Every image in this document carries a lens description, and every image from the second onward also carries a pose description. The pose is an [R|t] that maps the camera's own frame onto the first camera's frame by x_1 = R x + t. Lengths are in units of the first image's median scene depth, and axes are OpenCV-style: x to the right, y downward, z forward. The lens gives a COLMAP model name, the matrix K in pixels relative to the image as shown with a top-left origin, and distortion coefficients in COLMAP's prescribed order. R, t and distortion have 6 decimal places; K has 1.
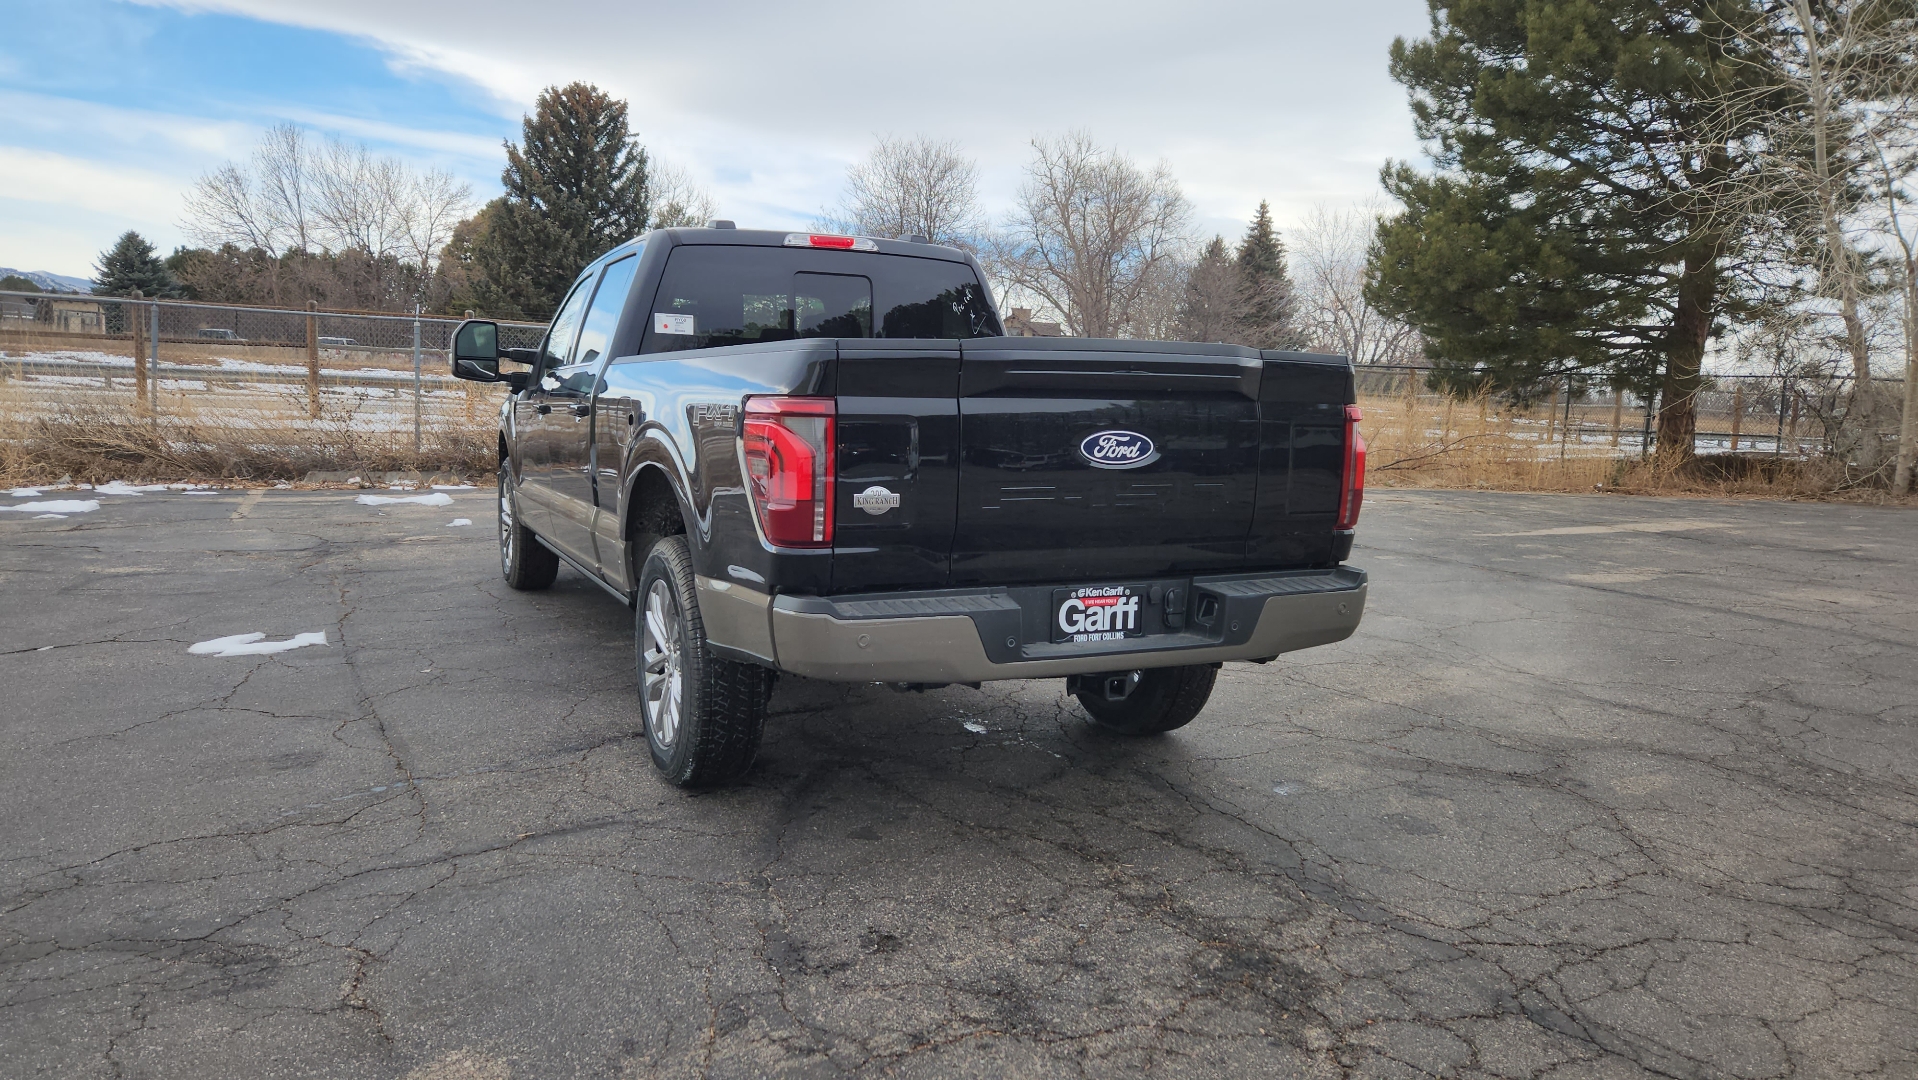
lens RADIAL K [[1267.6, 0, 929.7], [0, 1267.6, 538.2], [0, 0, 1]] dist [0.076669, -0.063867]
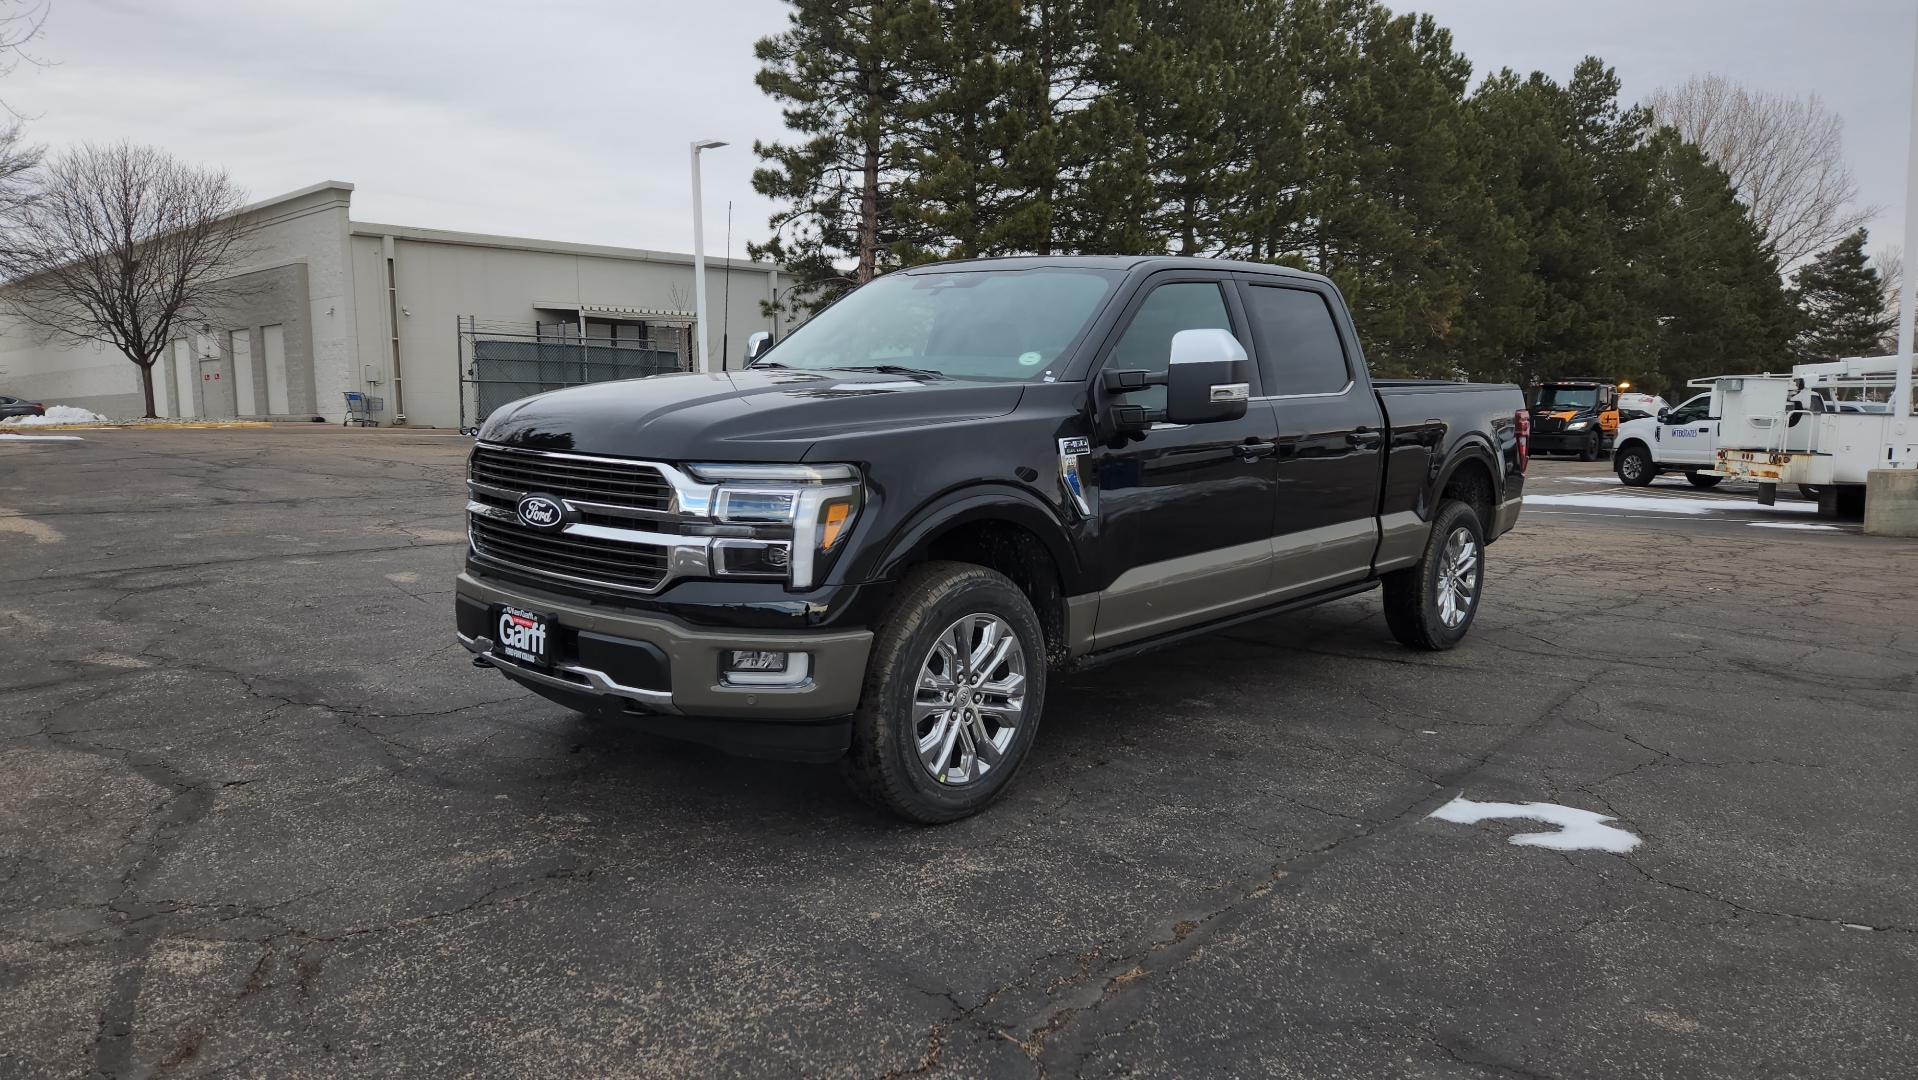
lens RADIAL K [[1278.1, 0, 931.7], [0, 1278.1, 530.5], [0, 0, 1]] dist [0.082875, -0.070967]
pose [[-0.386980, -0.141908, 0.911103, -1.566168], [0.081307, 0.978987, 0.187015, -0.353322], [-0.918496, 0.146450, -0.367310, 2.392236]]
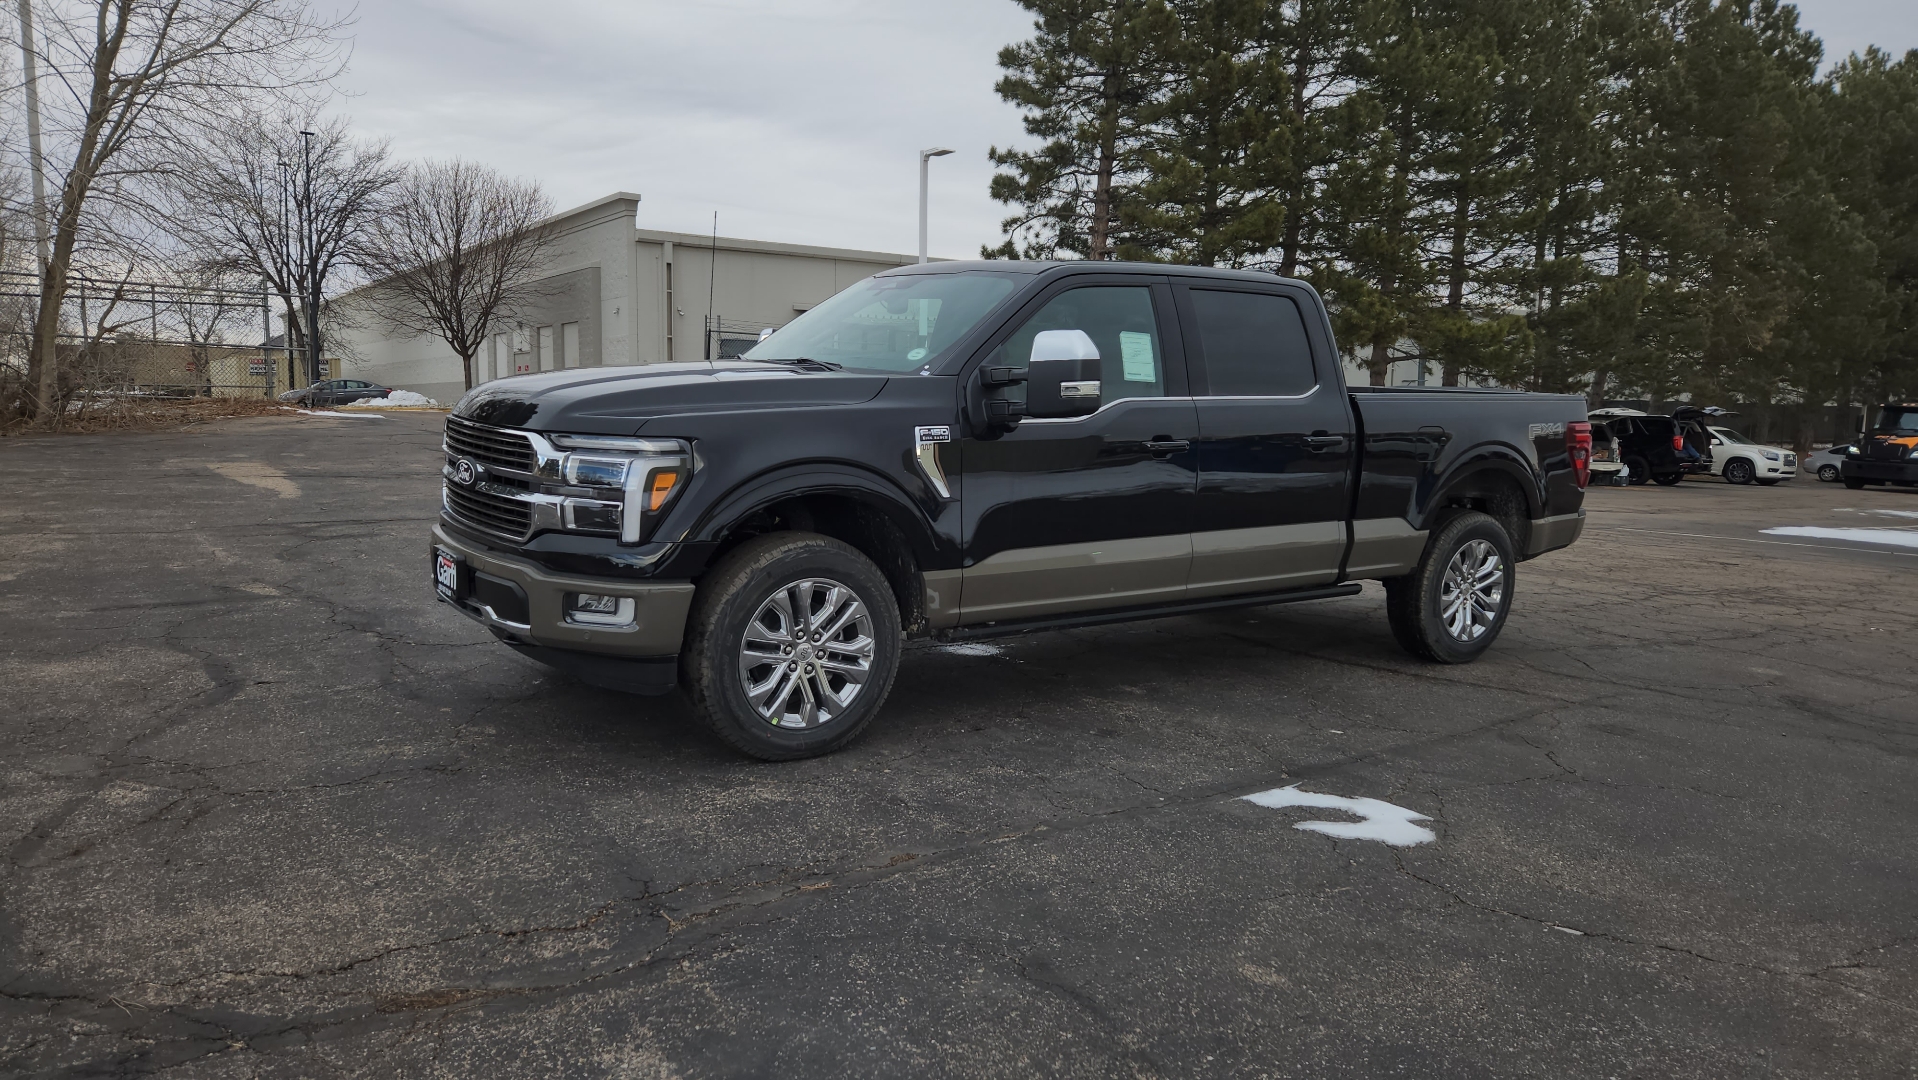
lens RADIAL K [[1275.1, 0, 917.5], [0, 1275.1, 536.2], [0, 0, 1]] dist [0.077402, -0.062156]
pose [[-0.167308, -0.158156, 0.973137, -1.785545], [0.072207, 0.982433, 0.172081, -0.321852], [-0.983257, 0.099058, -0.152949, 2.072066]]
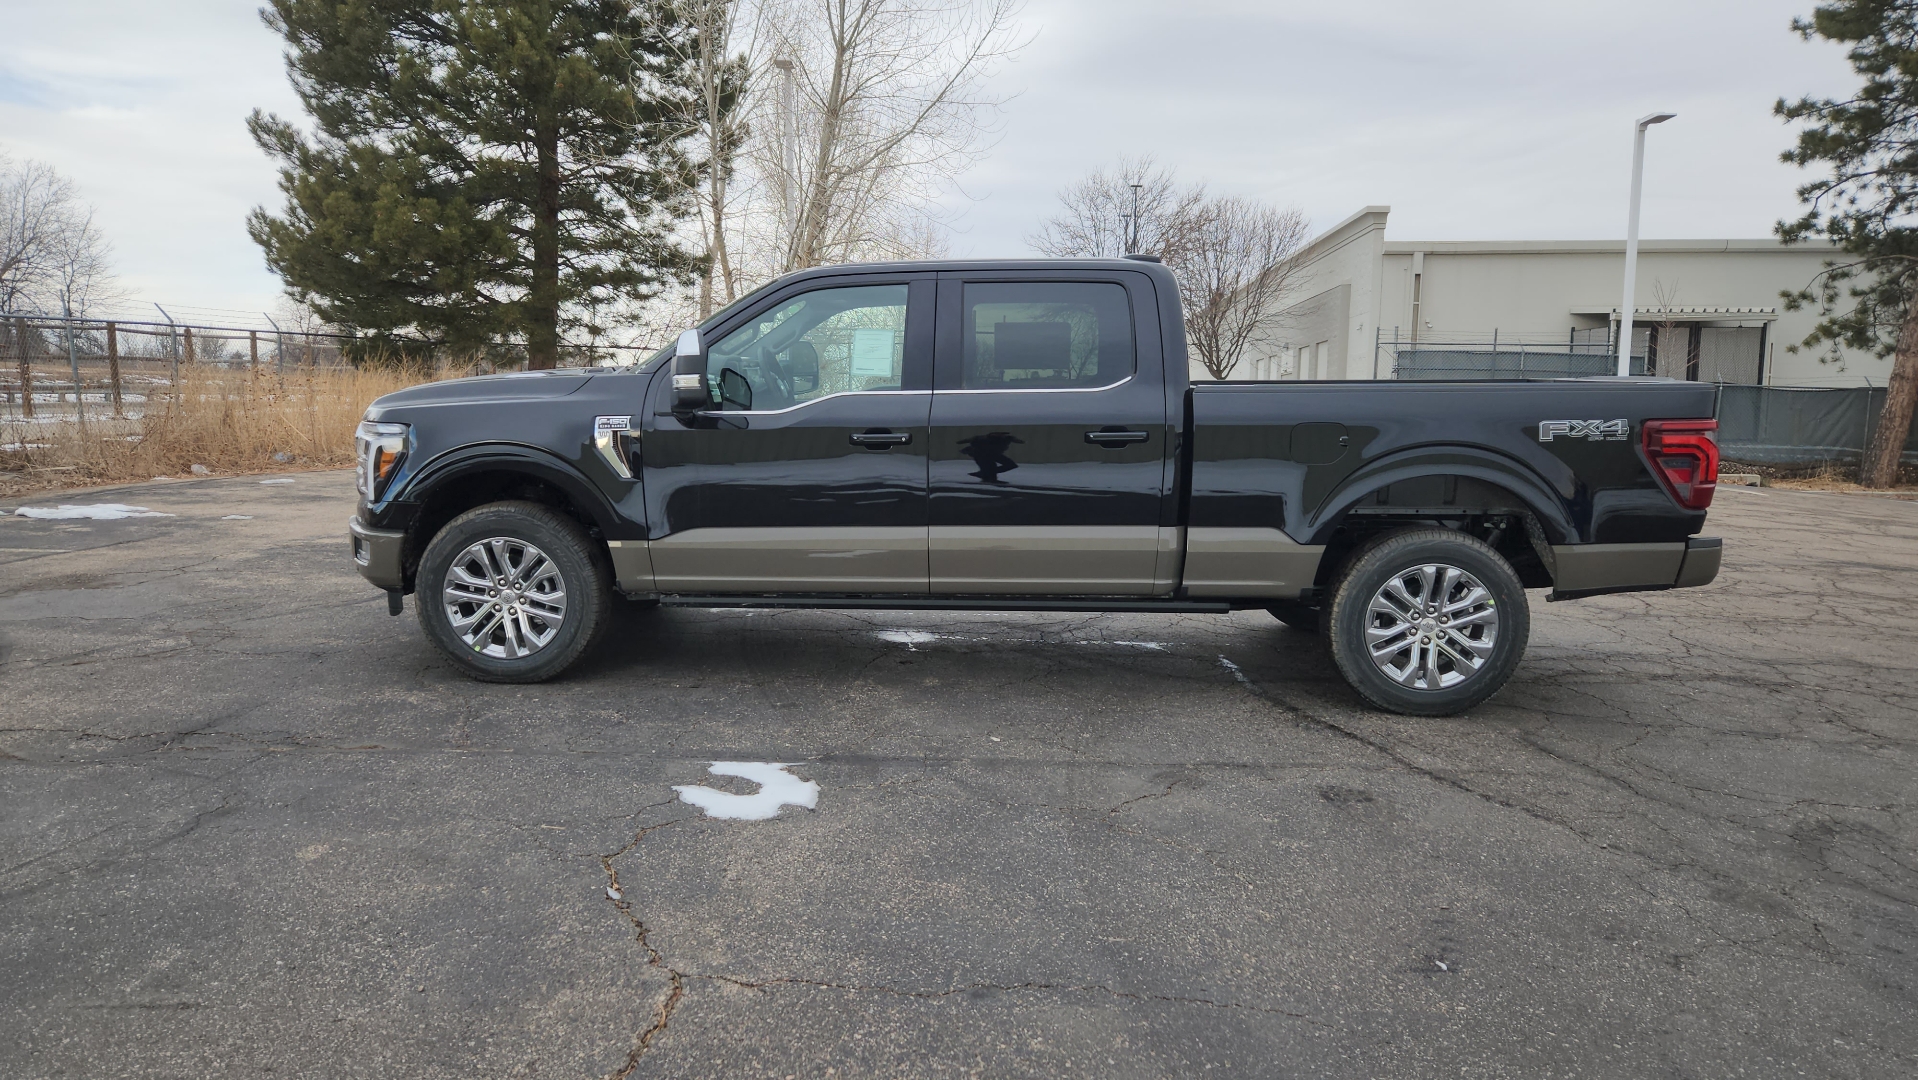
lens RADIAL K [[1267.6, 0, 929.7], [0, 1267.6, 538.2], [0, 0, 1]] dist [0.076669, -0.063867]
pose [[0.468450, -0.134629, 0.873172, -1.684723], [0.102662, 0.989921, 0.097553, -0.183129], [-0.877505, 0.043943, 0.477549, 0.883635]]
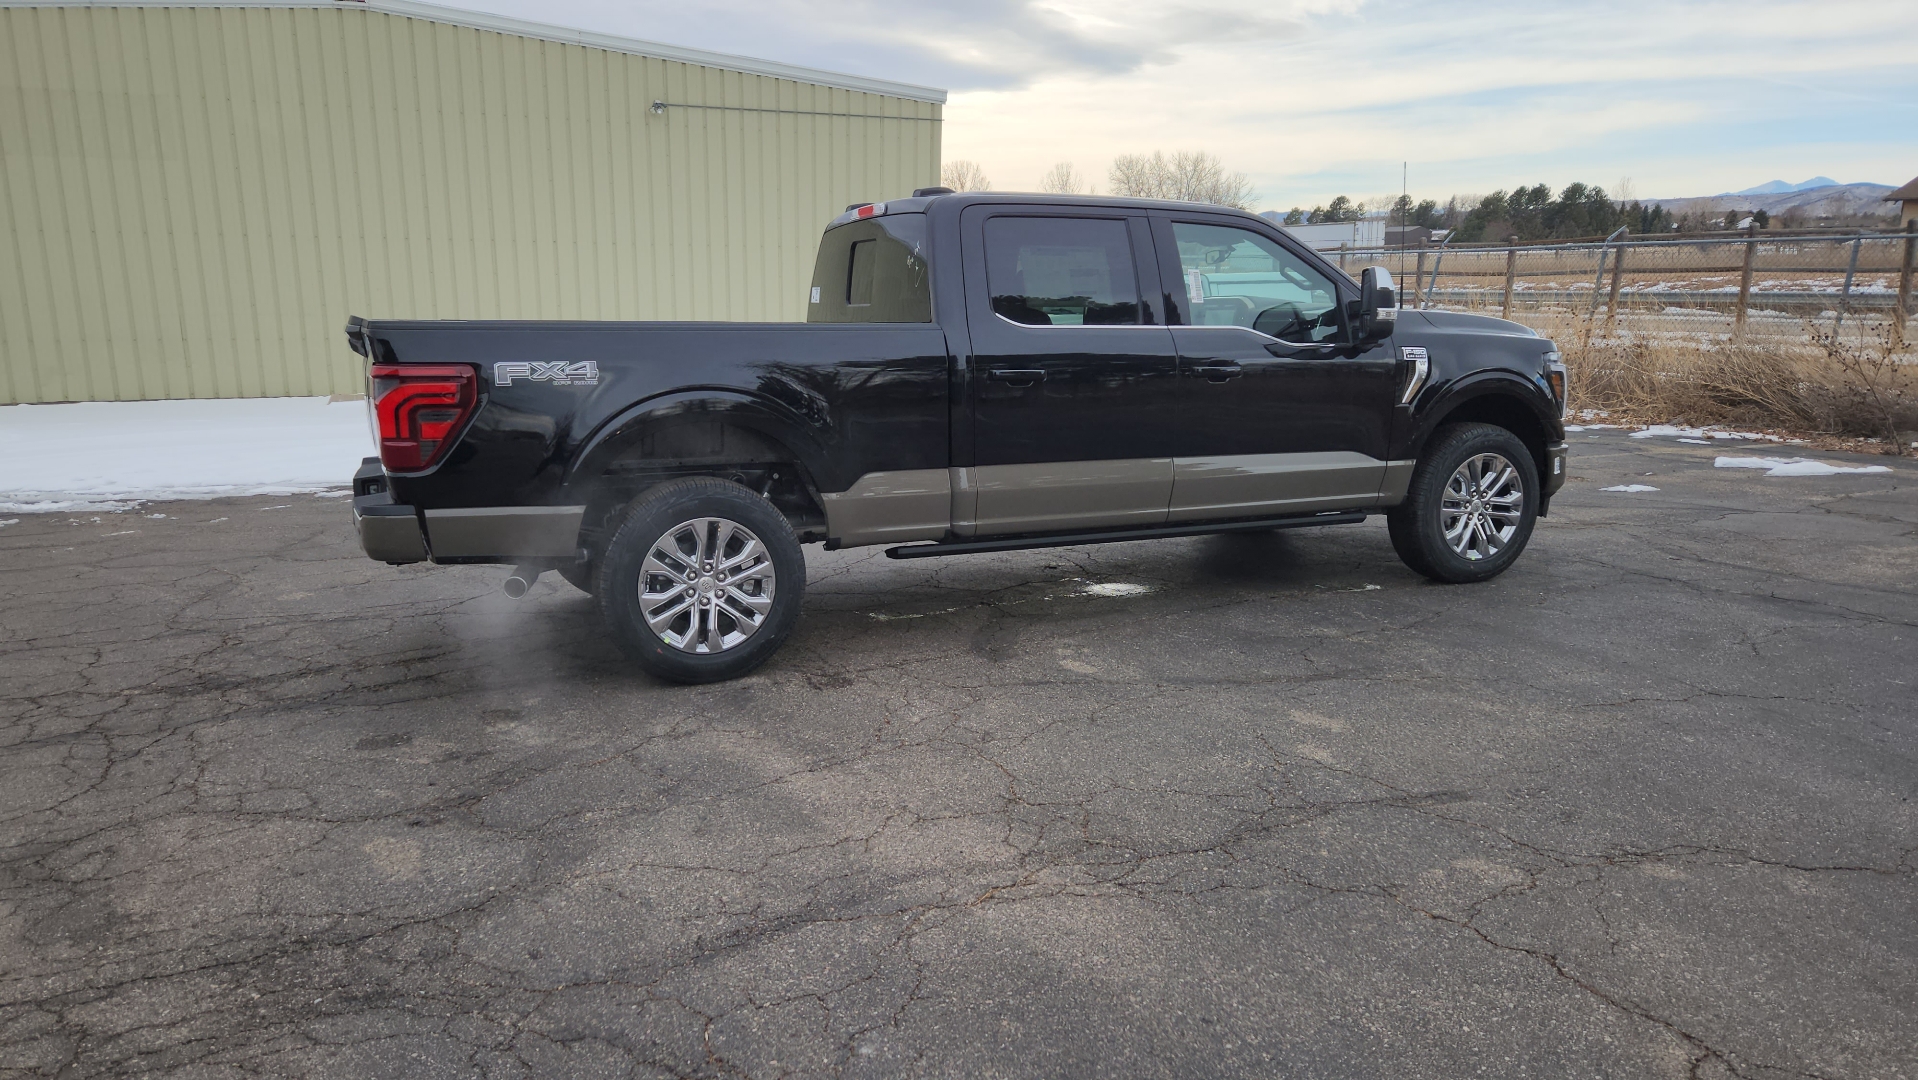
lens RADIAL K [[1266.4, 0, 930.8], [0, 1266.4, 572.4], [0, 0, 1]] dist [0.081742, -0.071657]
pose [[-0.020406, 0.181392, -0.983199, 1.488045], [-0.108958, 0.977143, 0.182536, -0.184977], [0.993837, 0.110853, -0.000175, 1.507348]]
